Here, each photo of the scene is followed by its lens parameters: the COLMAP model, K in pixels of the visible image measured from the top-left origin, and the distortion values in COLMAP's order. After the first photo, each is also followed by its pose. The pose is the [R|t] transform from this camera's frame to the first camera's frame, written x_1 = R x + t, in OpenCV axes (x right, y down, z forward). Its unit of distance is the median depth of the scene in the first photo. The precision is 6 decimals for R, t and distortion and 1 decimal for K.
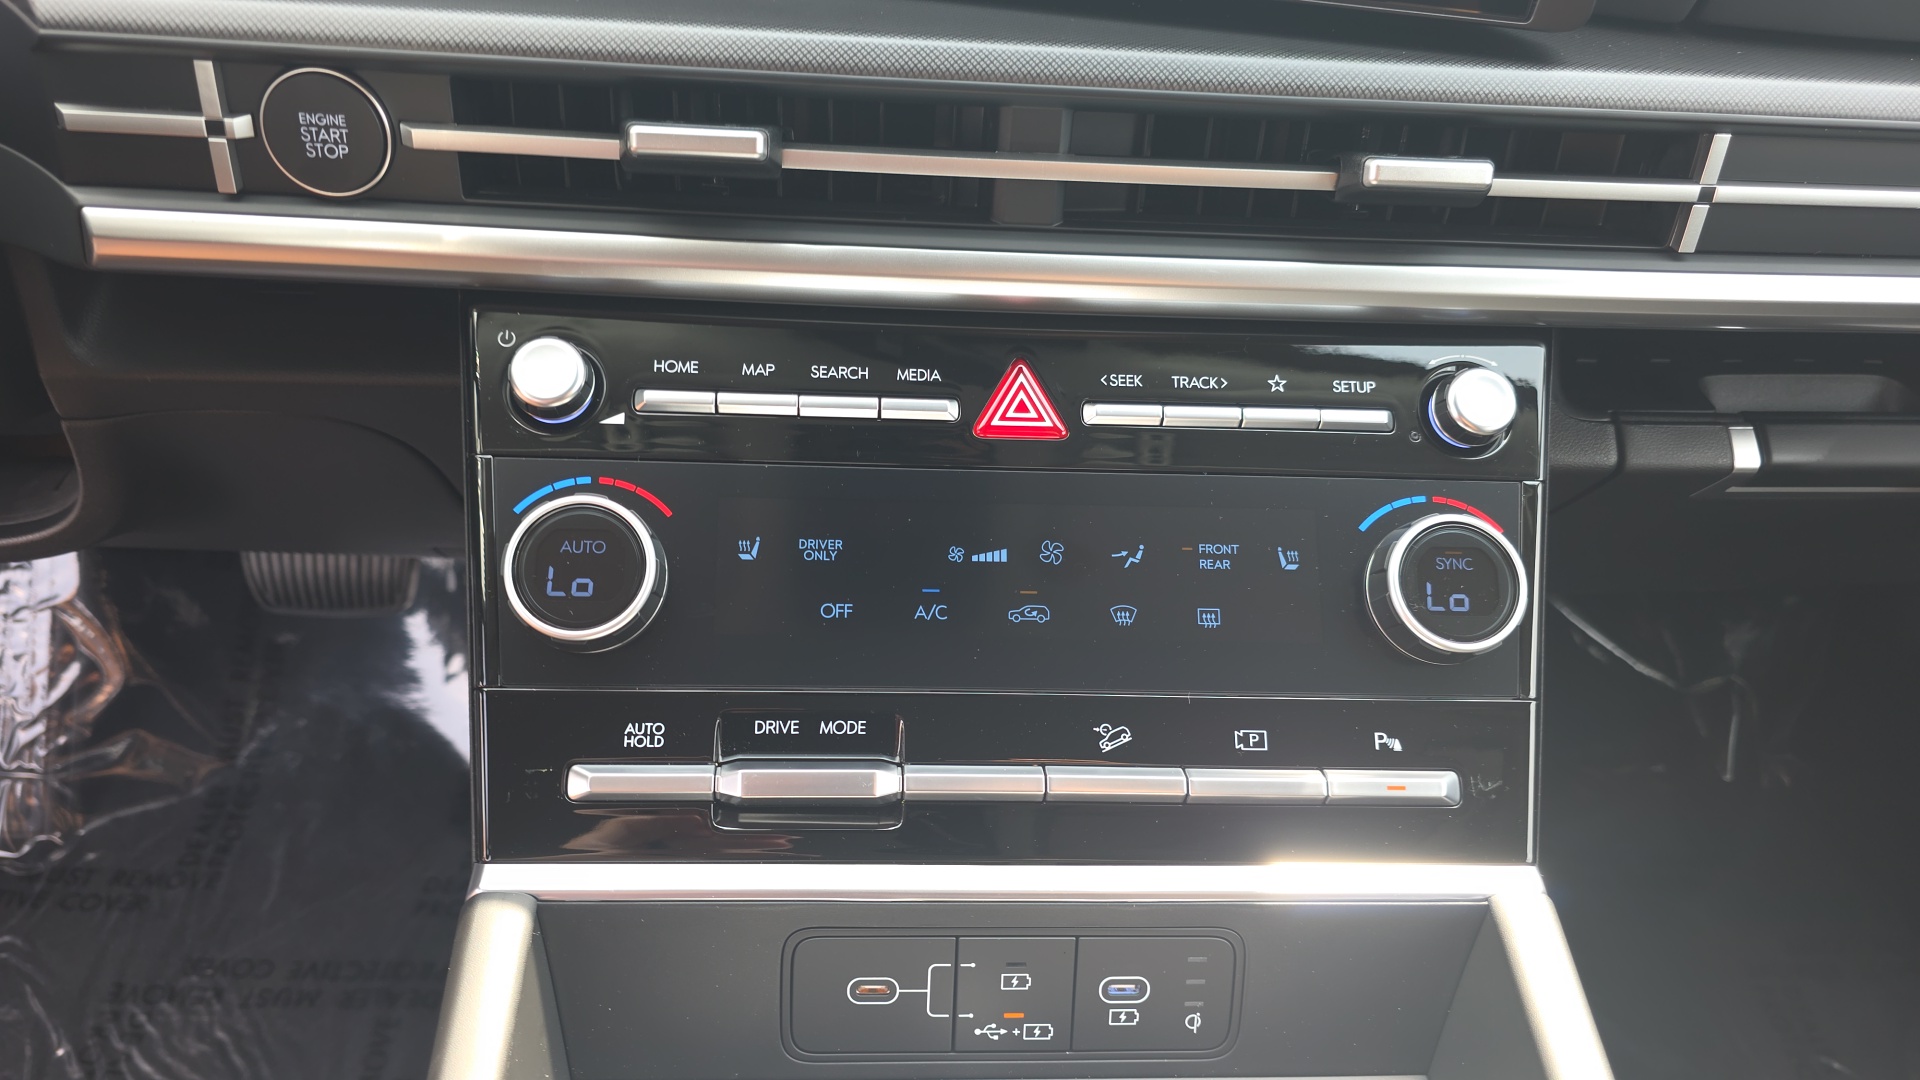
lens RADIAL K [[1363.7, 0, 948.7], [0, 1363.7, 574.8], [0, 0, 1]] dist [0.046007, -0.088586]
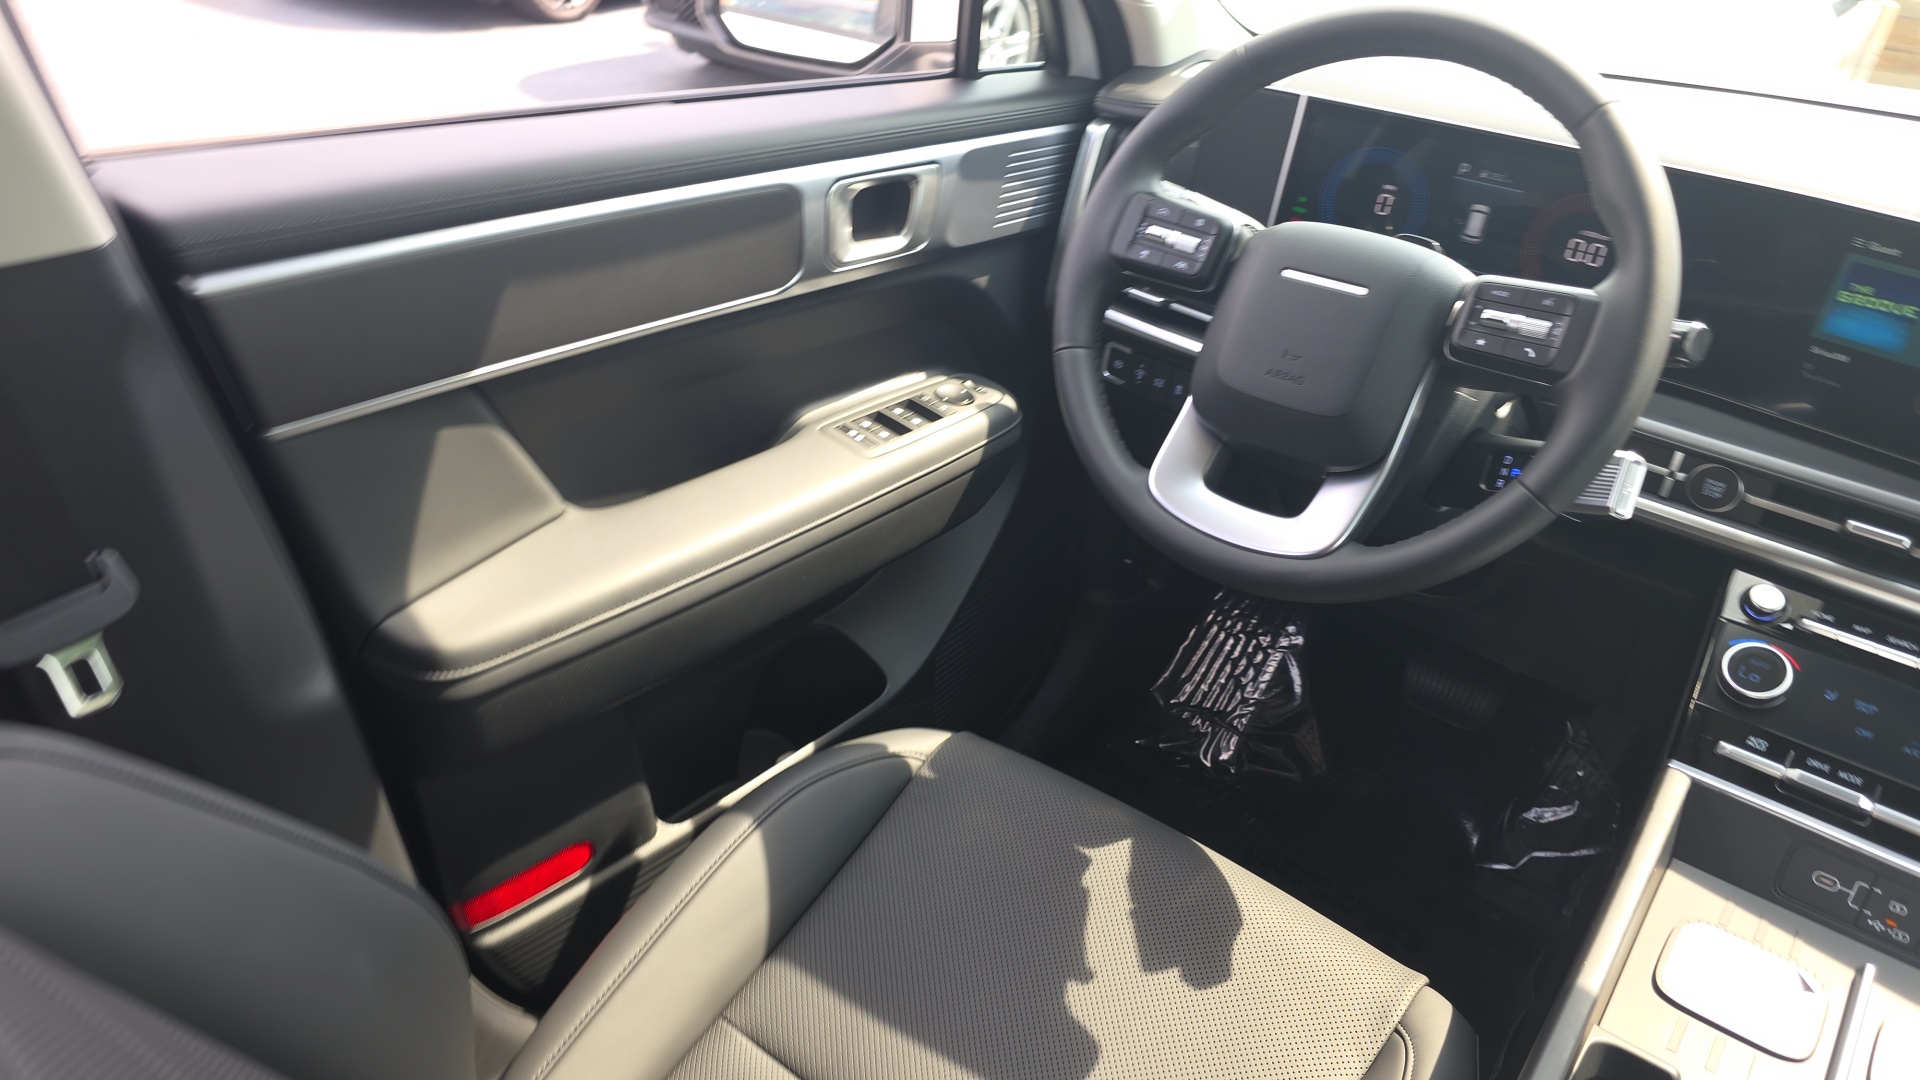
lens RADIAL K [[1307.3, 0, 961.9], [0, 1307.3, 517.3], [0, 0, 1]] dist [0.069371, -0.067332]
pose [[0.747990, 0.306981, -0.588450, -0.012724], [-0.454162, 0.883268, -0.116513, 0.657728], [0.483992, 0.354402, 0.800094, -1.662589]]
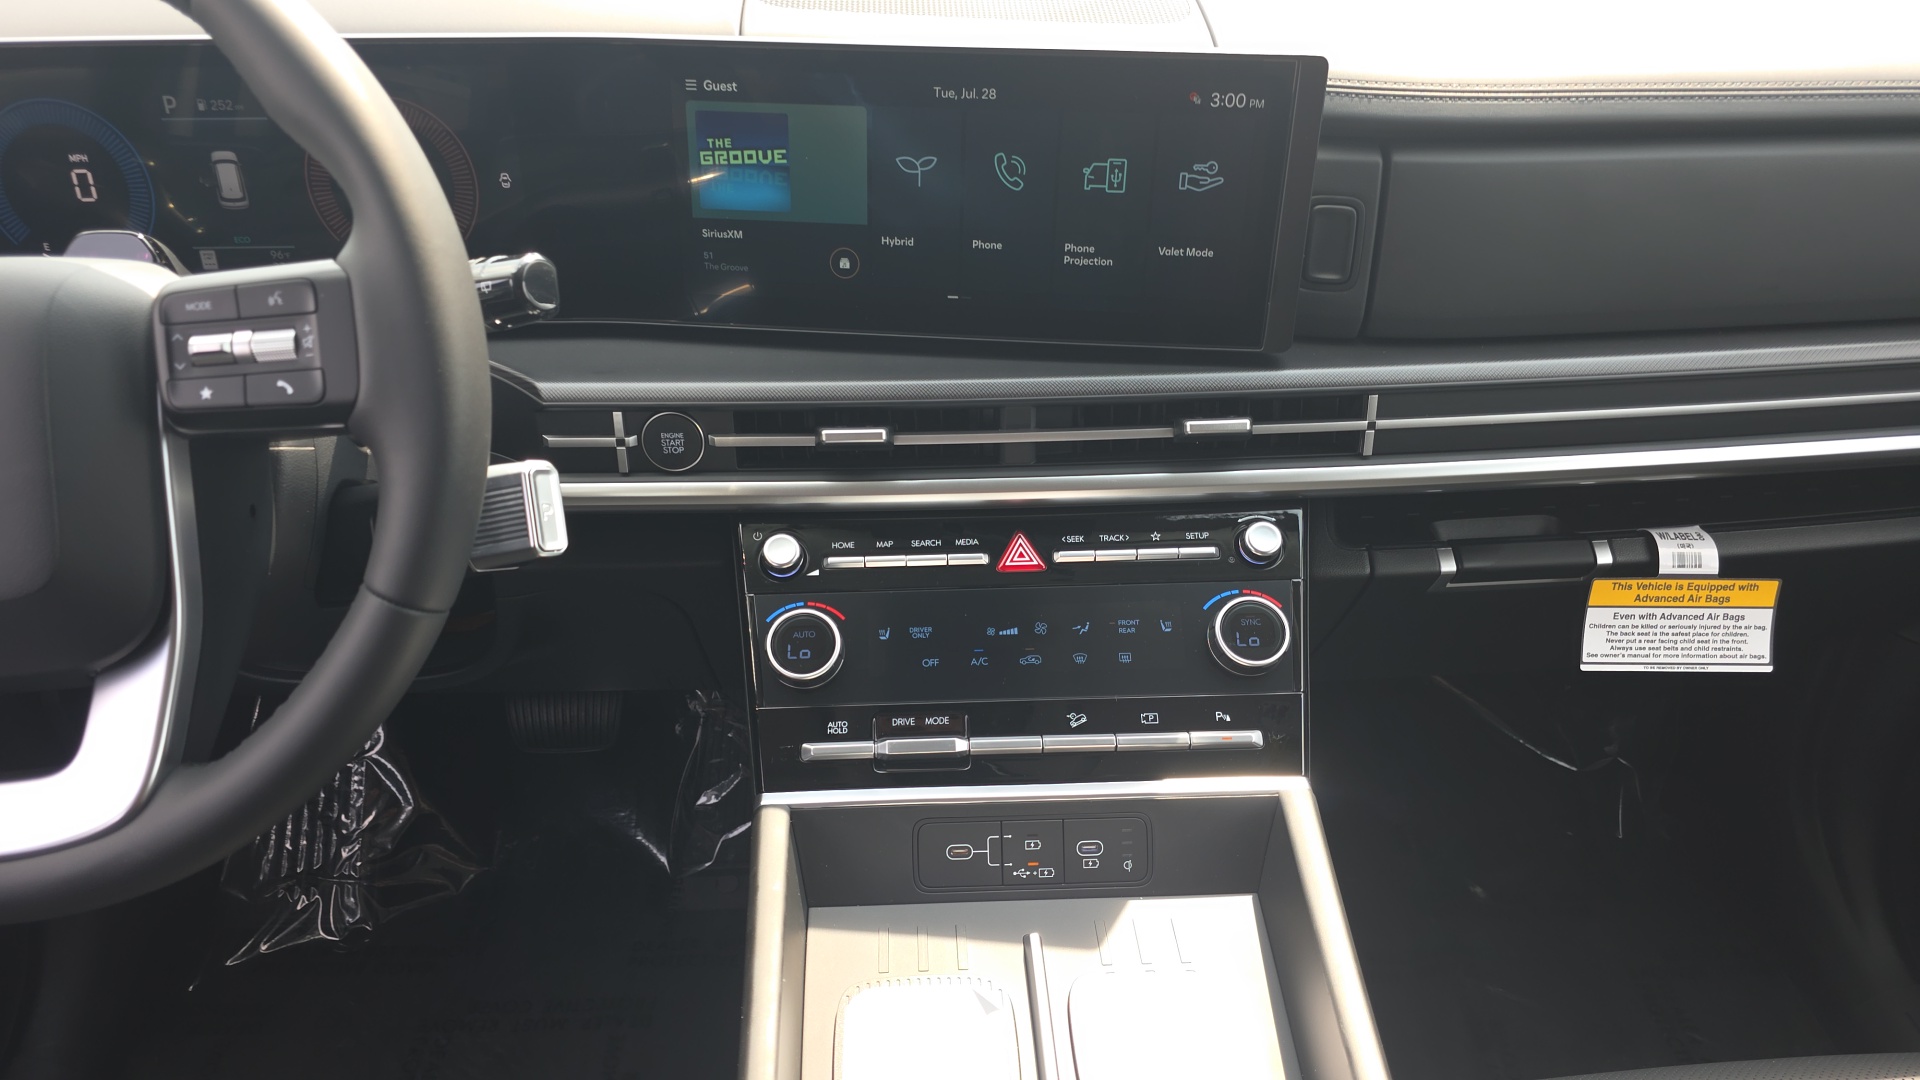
lens RADIAL K [[1318.3, 0, 939.4], [0, 1318.3, 602.7], [0, 0, 1]] dist [0.058060, -0.067738]
pose [[0.997157, -0.056457, -0.049912, 0.028546], [0.049395, 0.989900, -0.132882, 0.191541], [0.056910, 0.130039, 0.989874, -0.869439]]
